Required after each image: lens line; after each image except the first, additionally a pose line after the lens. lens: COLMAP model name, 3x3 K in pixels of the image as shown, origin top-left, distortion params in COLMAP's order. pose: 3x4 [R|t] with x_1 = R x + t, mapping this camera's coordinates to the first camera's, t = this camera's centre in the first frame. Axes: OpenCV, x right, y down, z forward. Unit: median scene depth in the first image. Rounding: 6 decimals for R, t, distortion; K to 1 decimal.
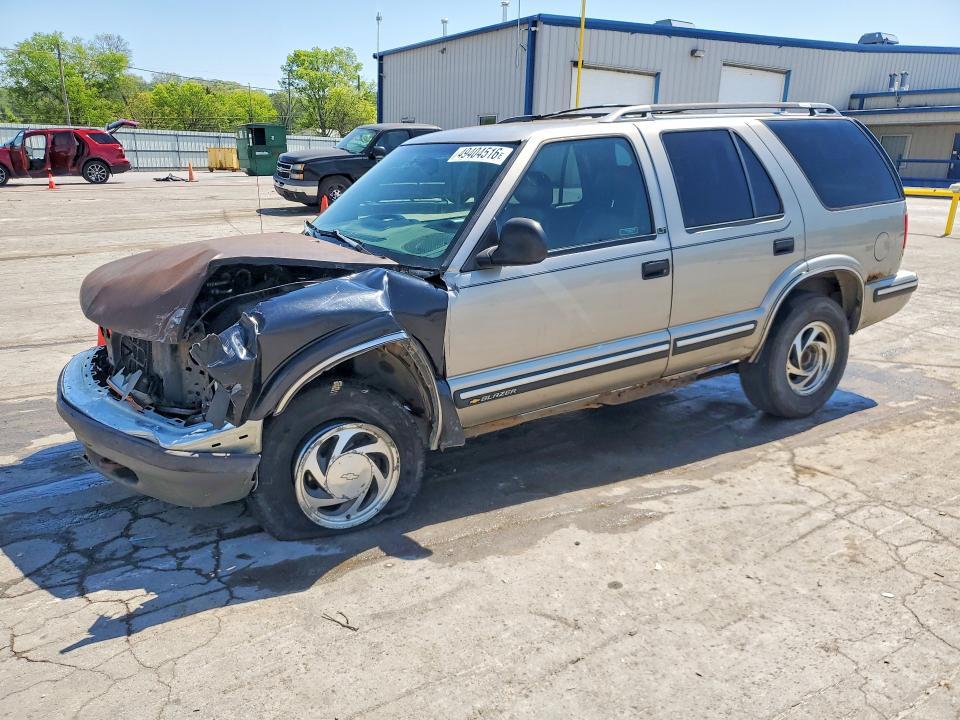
lens RADIAL K [[745.2, 0, 480.0], [0, 745.2, 360.0], [0, 0, 1]] dist [0.029026, 0.000236]
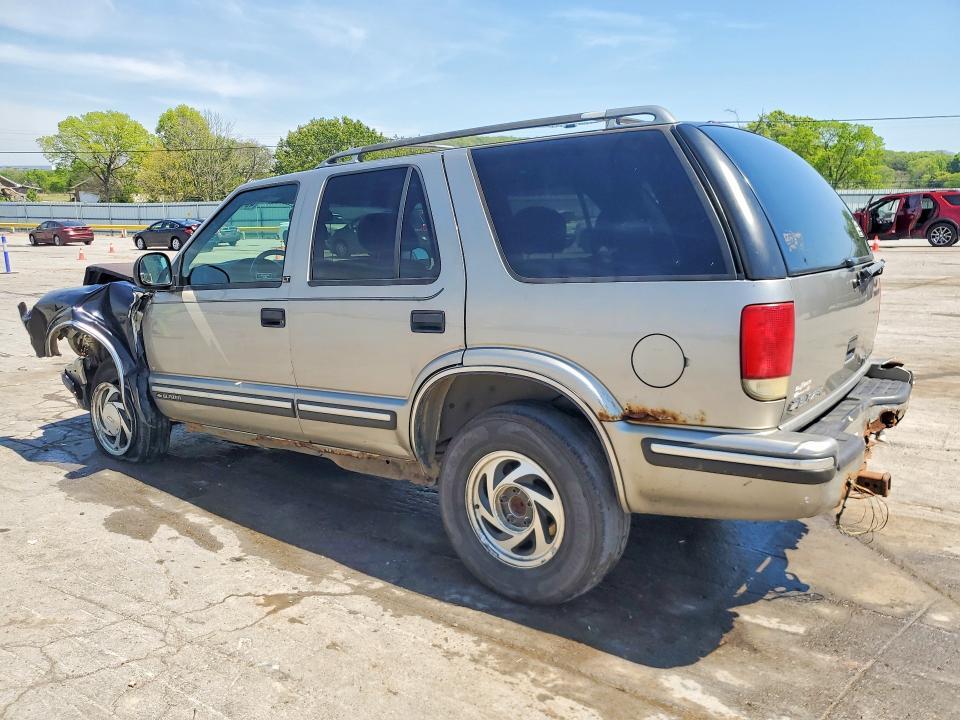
lens RADIAL K [[745.2, 0, 480.0], [0, 745.2, 360.0], [0, 0, 1]] dist [0.029026, 0.000236]
pose [[0.380081, 0.162625, -0.910545, 1.066589], [-0.237268, 0.968625, 0.073958, -0.178216], [0.894004, 0.187934, 0.406741, 0.754517]]
